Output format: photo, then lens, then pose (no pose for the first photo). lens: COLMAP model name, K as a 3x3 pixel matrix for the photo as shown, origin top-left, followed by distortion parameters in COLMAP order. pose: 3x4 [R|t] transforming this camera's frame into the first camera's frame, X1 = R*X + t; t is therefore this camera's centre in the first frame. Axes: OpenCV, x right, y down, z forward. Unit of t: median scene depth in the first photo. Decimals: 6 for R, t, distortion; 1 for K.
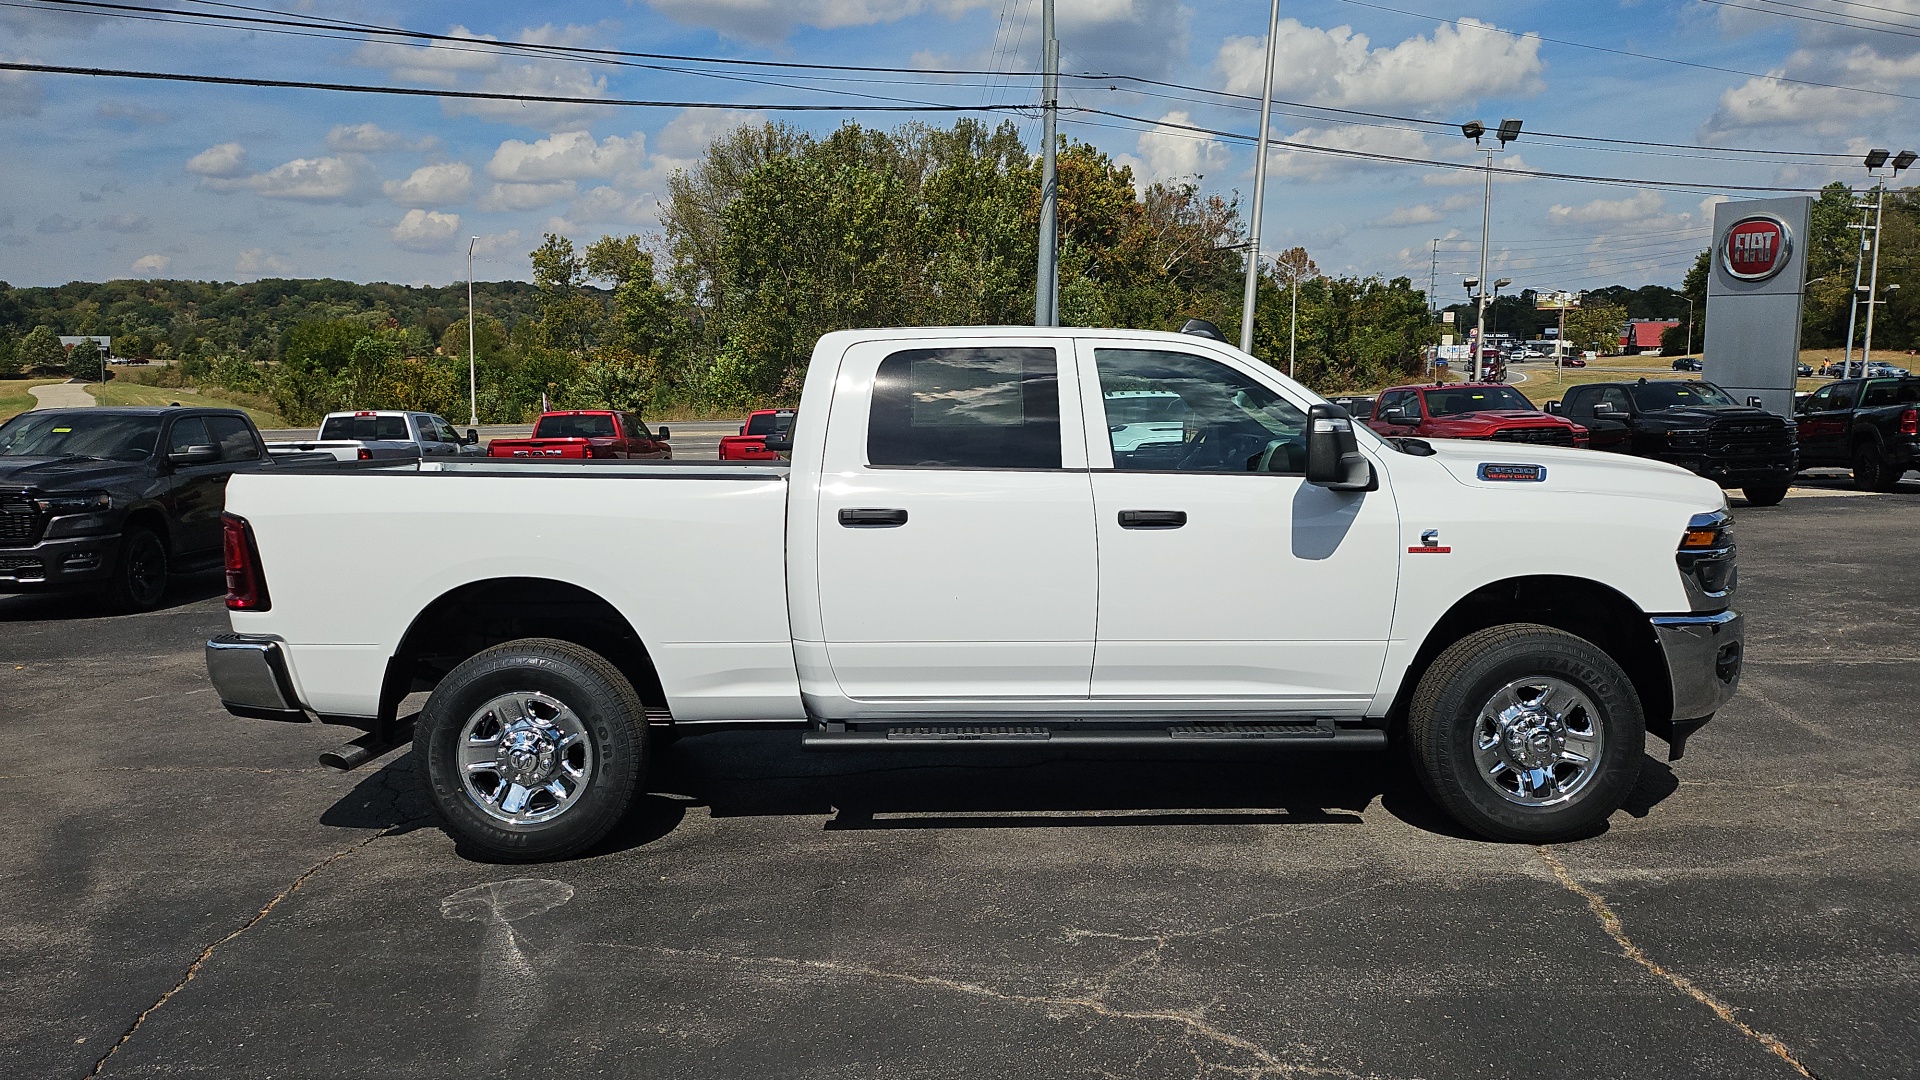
lens RADIAL K [[1398.9, 0, 956.3], [0, 1398.9, 548.4], [0, 0, 1]] dist [0.022725, -0.032969]
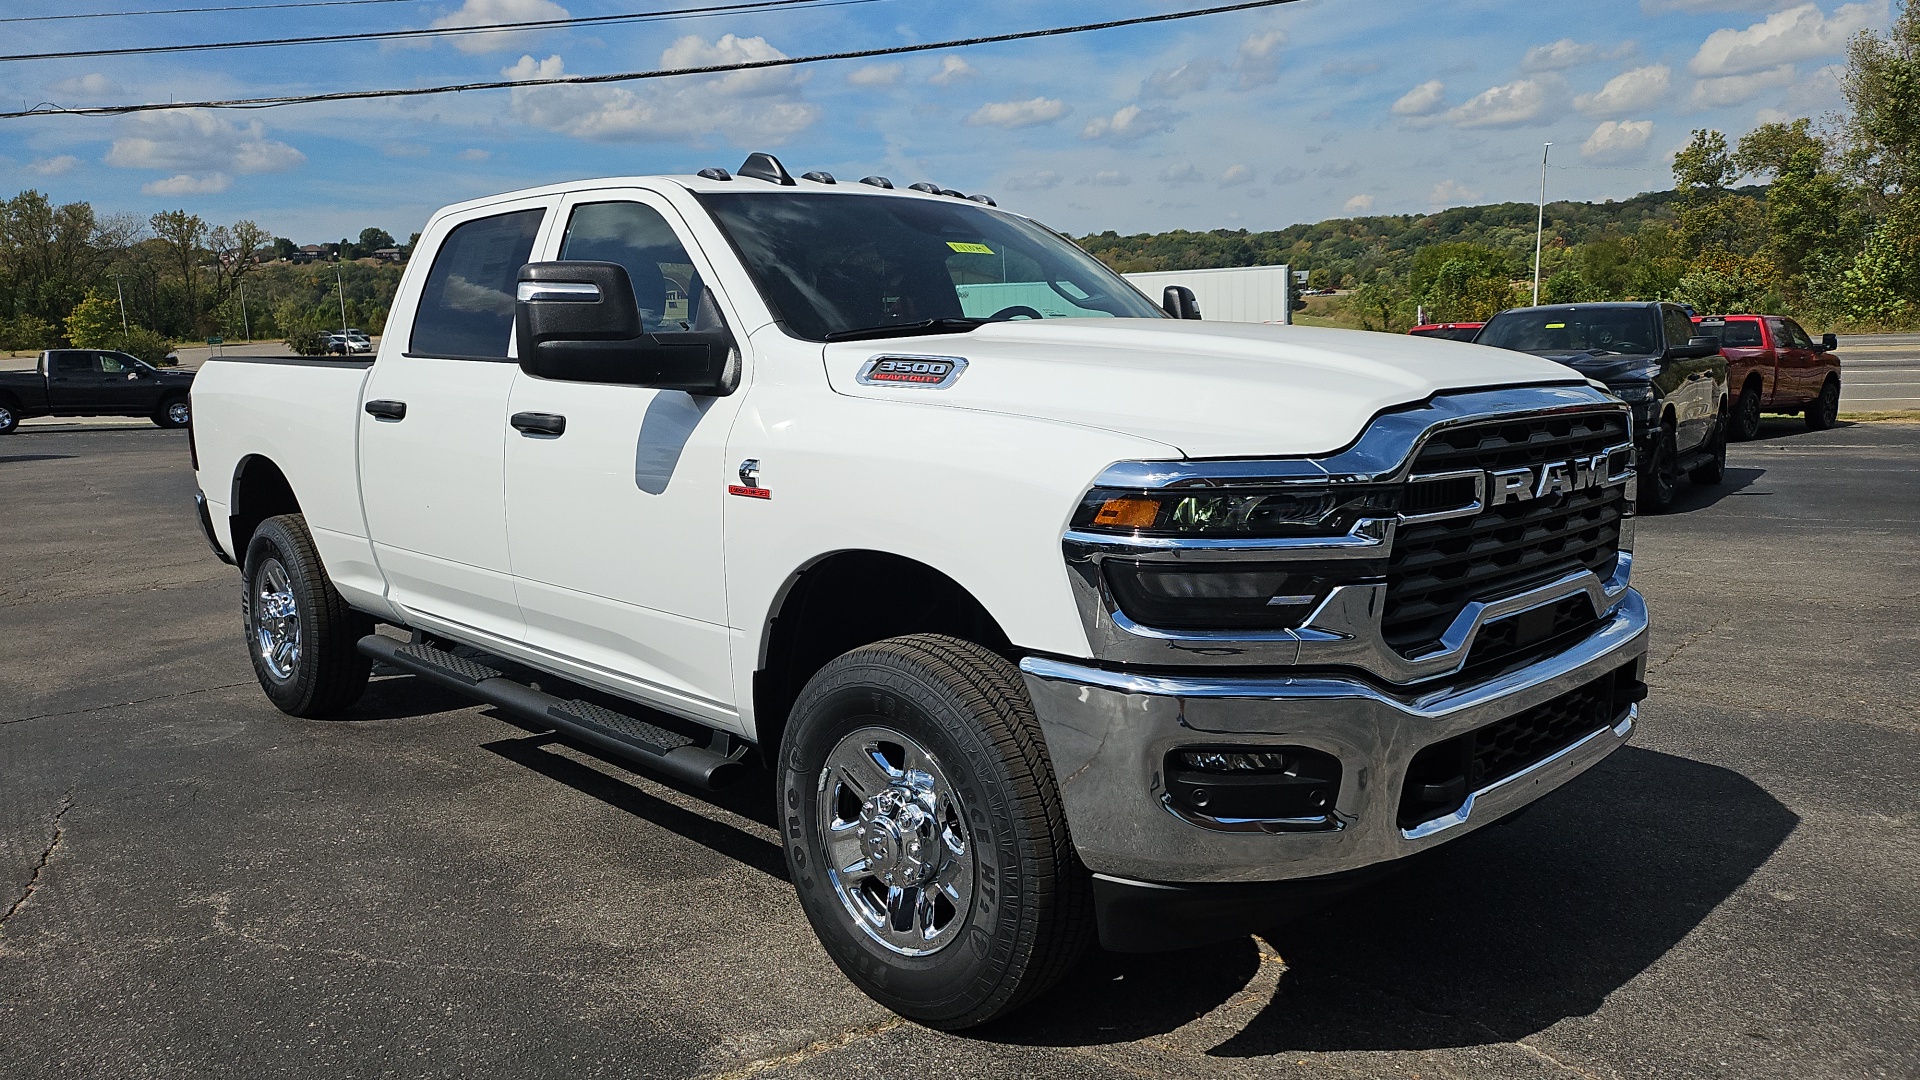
lens RADIAL K [[1354.3, 0, 960.0], [0, 1354.3, 540.0], [0, 0, 1]] dist [0.058571, -0.053207]
pose [[0.675466, 0.096815, -0.731008, 0.060563], [-0.058550, 0.995255, 0.077710, -0.002204], [0.735063, -0.009690, 0.677930, 0.047016]]
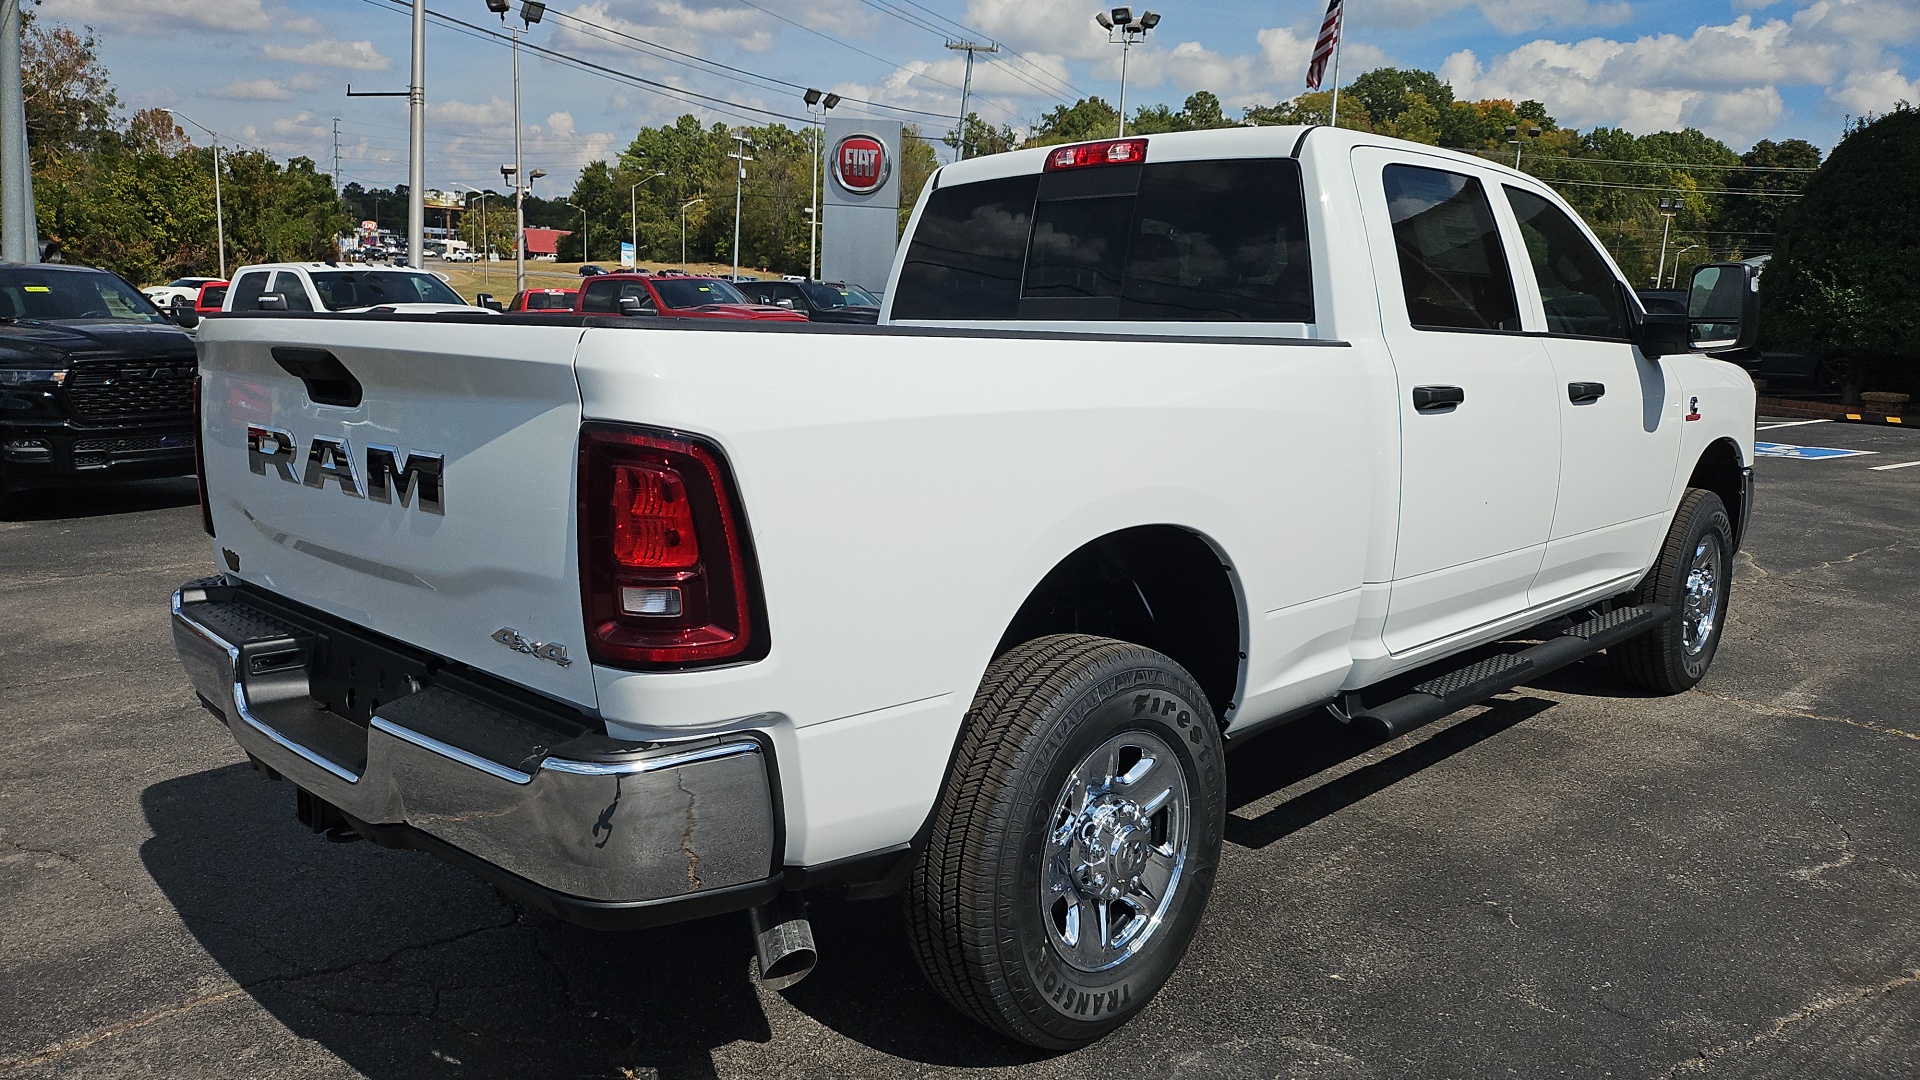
lens RADIAL K [[1398.9, 0, 956.3], [0, 1398.9, 548.4], [0, 0, 1]] dist [0.022725, -0.032969]
pose [[0.683897, -0.093368, 0.723580, -0.053076], [0.044674, 0.995276, 0.086203, -0.001270], [-0.728210, -0.026629, 0.684837, 0.048706]]
